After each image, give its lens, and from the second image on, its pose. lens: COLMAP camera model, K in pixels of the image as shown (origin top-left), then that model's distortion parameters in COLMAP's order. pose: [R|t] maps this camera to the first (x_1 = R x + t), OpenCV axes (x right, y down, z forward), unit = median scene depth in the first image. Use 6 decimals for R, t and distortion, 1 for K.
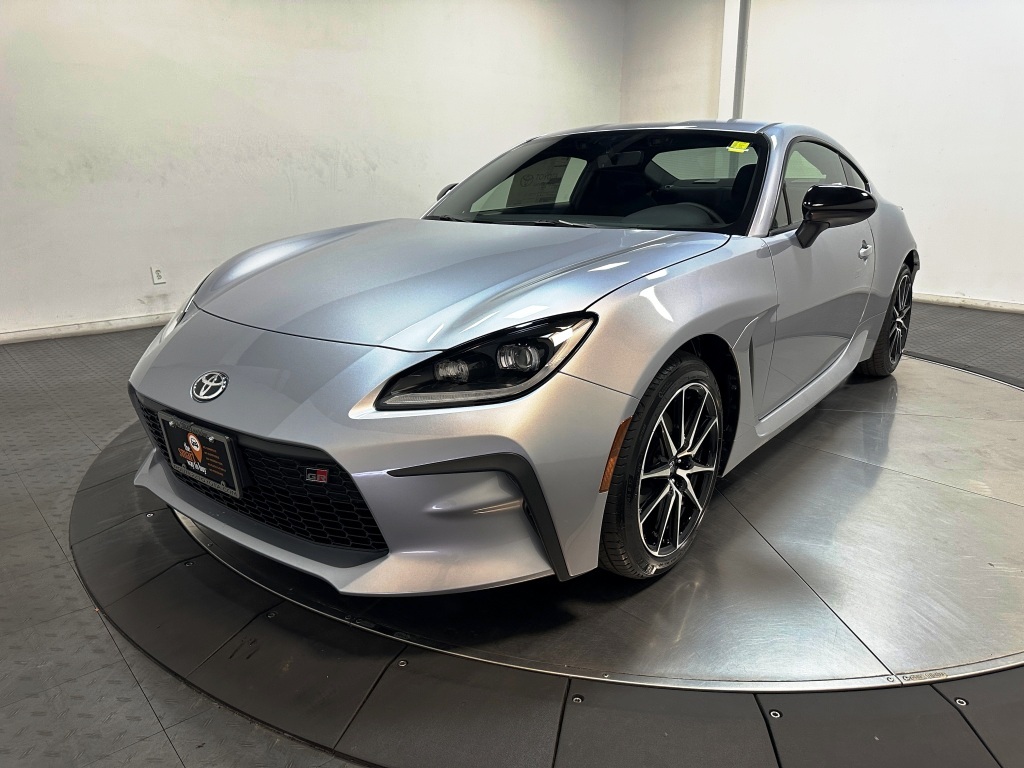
lens RADIAL K [[727.5, 0, 513.1], [0, 727.5, 384.3], [0, 0, 1]] dist [0.028437, -0.042057]
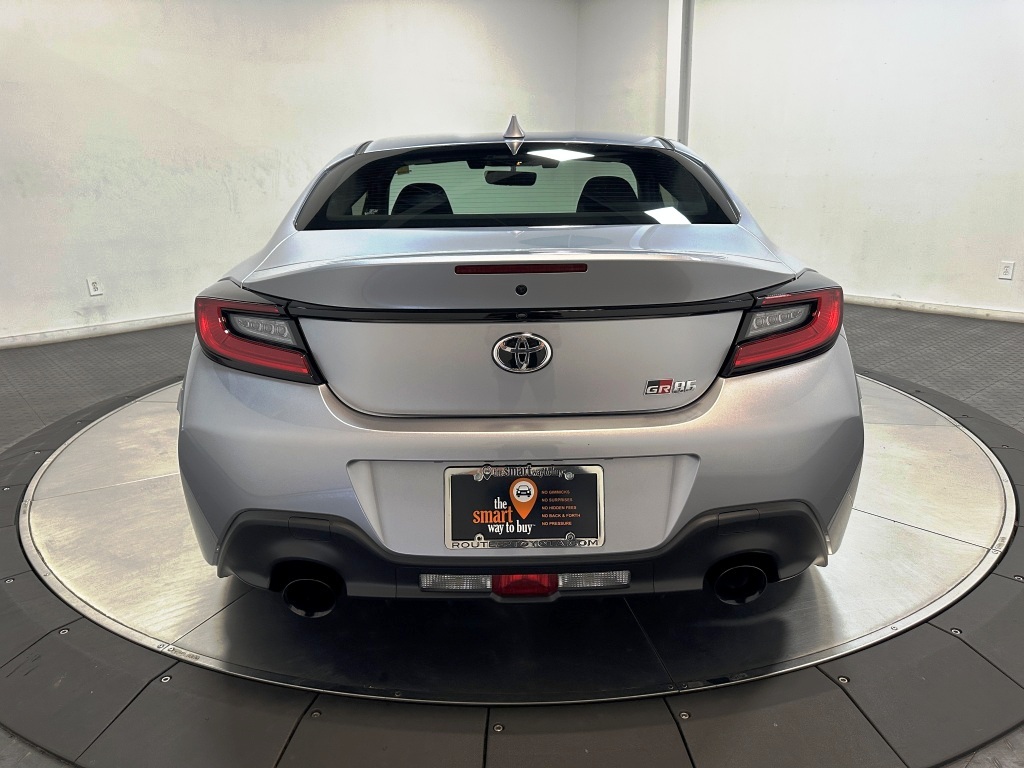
lens RADIAL K [[727.5, 0, 517.9], [0, 727.5, 383.5], [0, 0, 1]] dist [0.028437, -0.042057]
pose [[0.999942, -0.009785, -0.004512, 0.105723], [0.009794, 0.999950, 0.001848, -0.011566], [0.004494, -0.001892, 0.999988, -0.012259]]
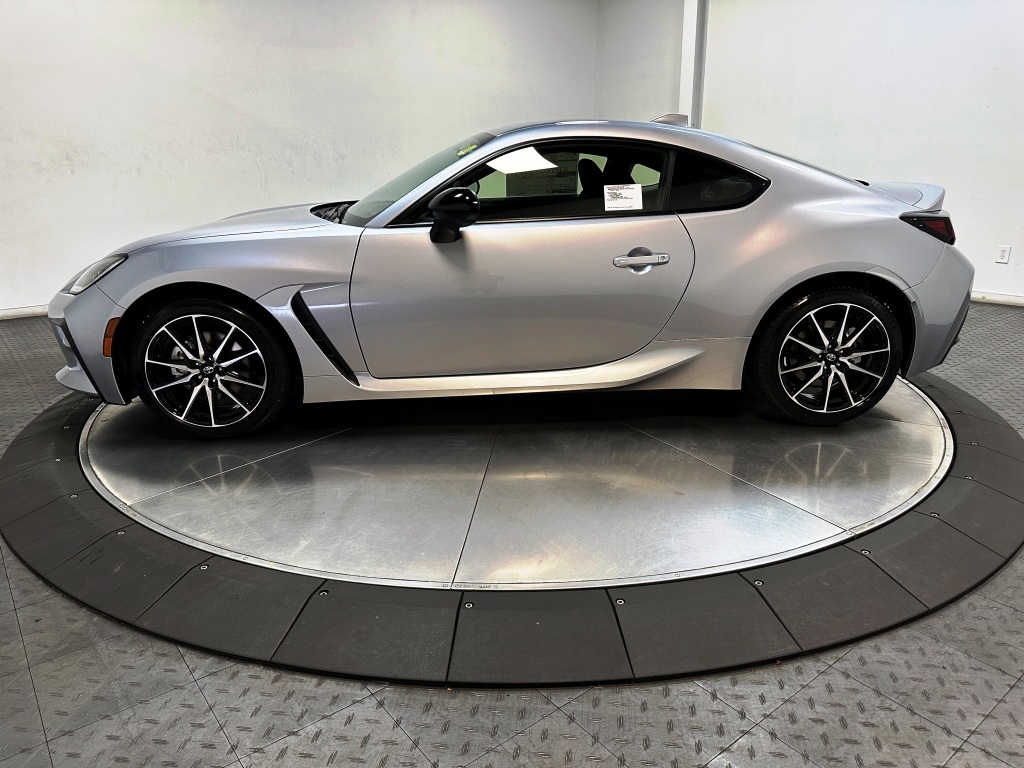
lens RADIAL K [[727.5, 0, 516.7], [0, 727.5, 384.7], [0, 0, 1]] dist [0.028437, -0.042057]
pose [[0.999095, 0.010577, -0.041195, 0.131148], [-0.009494, 0.999606, 0.026409, 0.005727], [0.041458, -0.025994, 0.998802, -0.074625]]
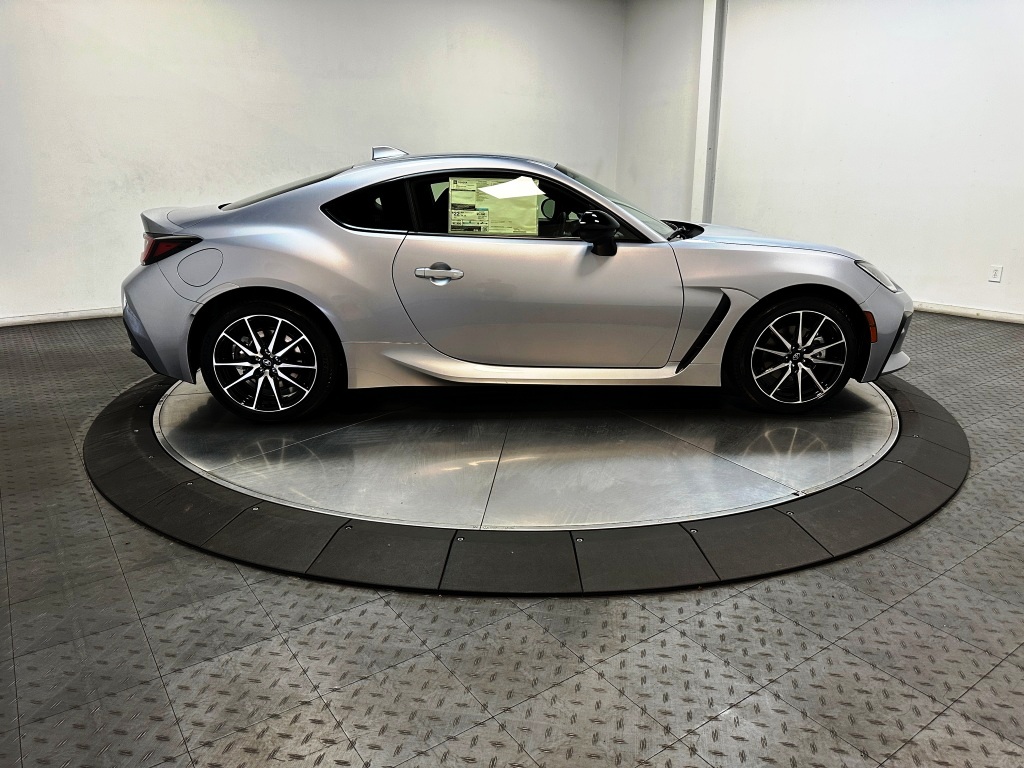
lens RADIAL K [[727.5, 0, 520.3], [0, 727.5, 380.0], [0, 0, 1]] dist [0.028437, -0.042057]
pose [[0.995711, 0.029337, -0.087745, 0.166701], [-0.029364, 0.999568, 0.000990, 0.021720], [0.087736, 0.001591, 0.996142, -0.166350]]
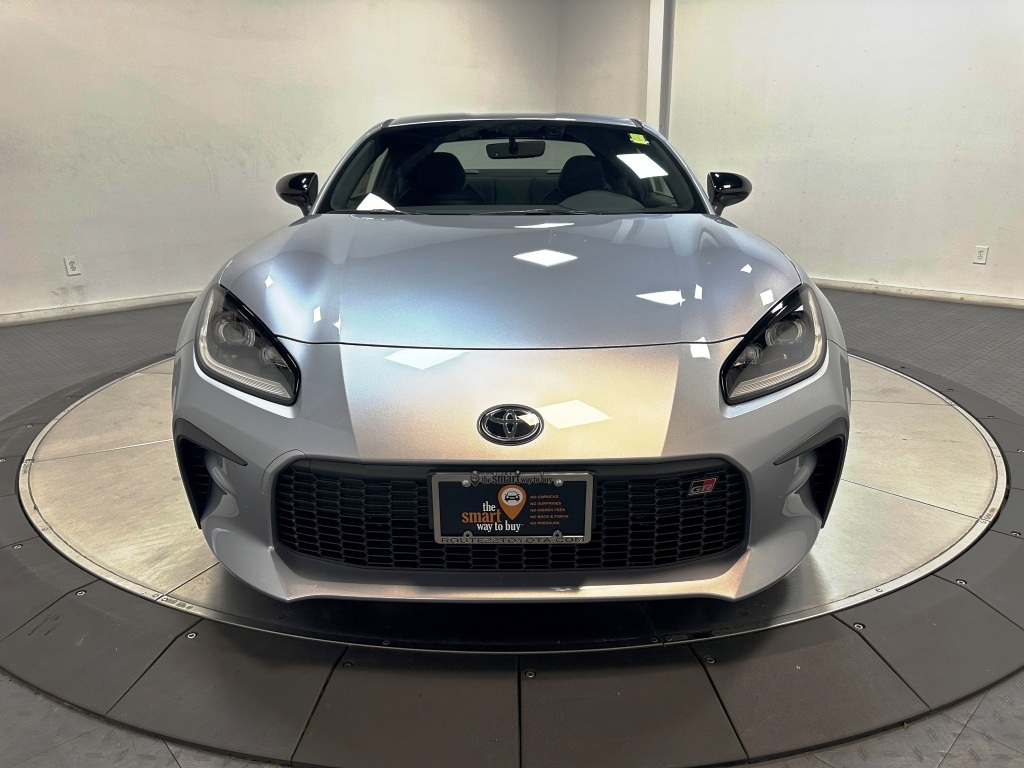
lens RADIAL K [[727.5, 0, 514.3], [0, 727.5, 387.3], [0, 0, 1]] dist [0.028437, -0.042057]
pose [[0.999424, -0.010724, 0.032191, 0.081738], [0.010174, 0.999800, 0.017203, 0.003774], [-0.032369, -0.016865, 0.999334, -0.015332]]
